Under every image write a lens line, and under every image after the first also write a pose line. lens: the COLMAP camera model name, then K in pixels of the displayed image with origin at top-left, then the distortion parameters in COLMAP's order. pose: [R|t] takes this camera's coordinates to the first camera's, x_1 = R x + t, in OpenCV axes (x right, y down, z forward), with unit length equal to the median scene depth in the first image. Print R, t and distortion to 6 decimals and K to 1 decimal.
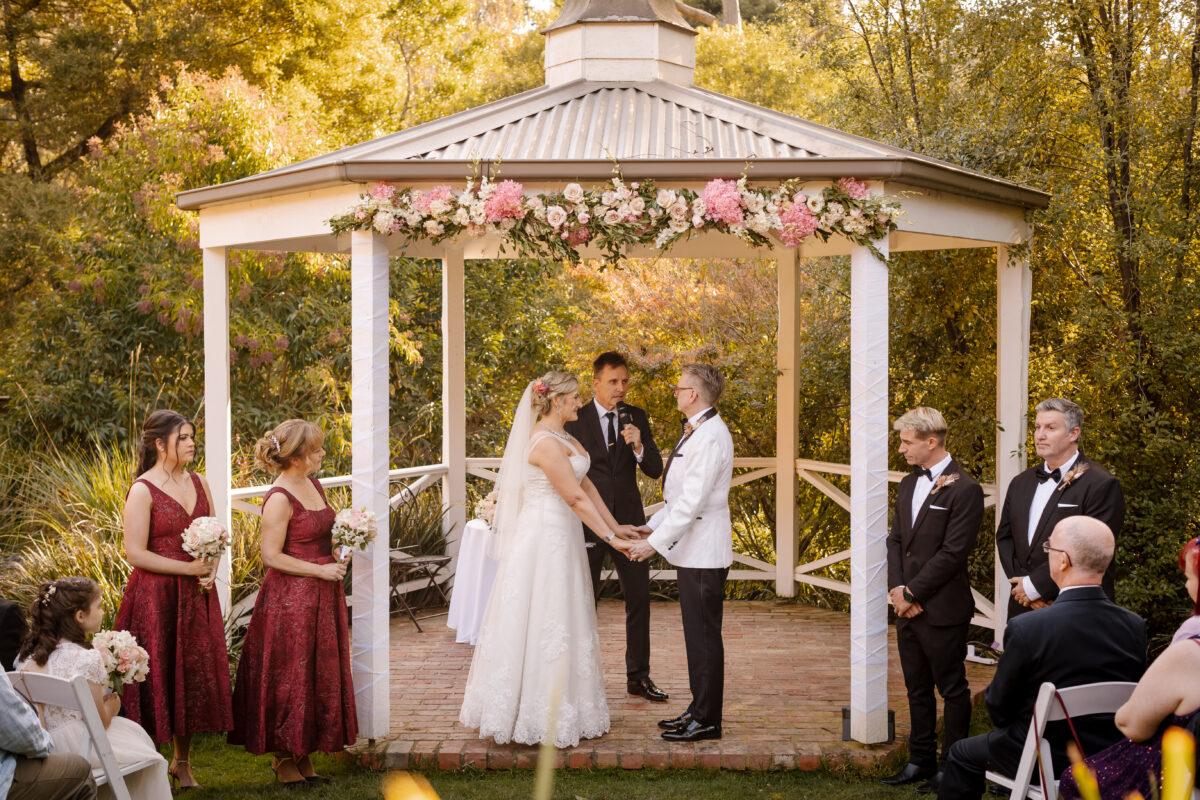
lens RADIAL K [[1731.4, 0, 599.2], [0, 1731.4, 402.9], [0, 0, 1]] dist [0.027225, 0.000000]
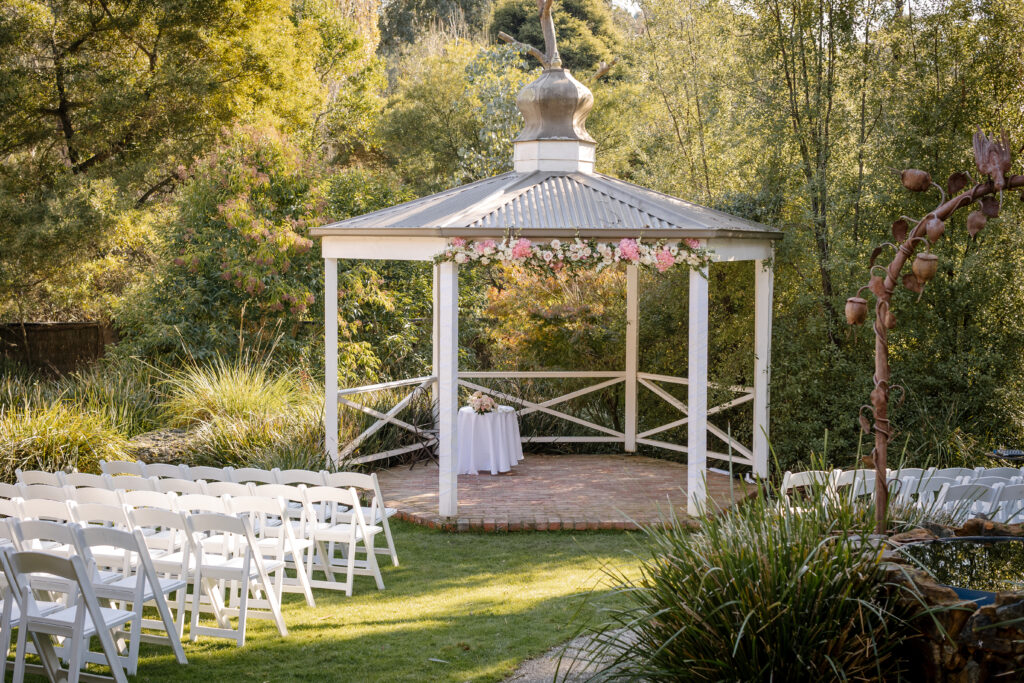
lens RADIAL K [[1477.5, 0, 512.4], [0, 1477.5, 340.5], [0, 0, 1]] dist [0.027225, 0.000000]
pose [[0.996529, 0.000550, 0.083242, -0.207303], [-0.002120, 0.999822, 0.018772, -0.041360], [-0.083217, -0.018884, 0.996353, -0.712015]]
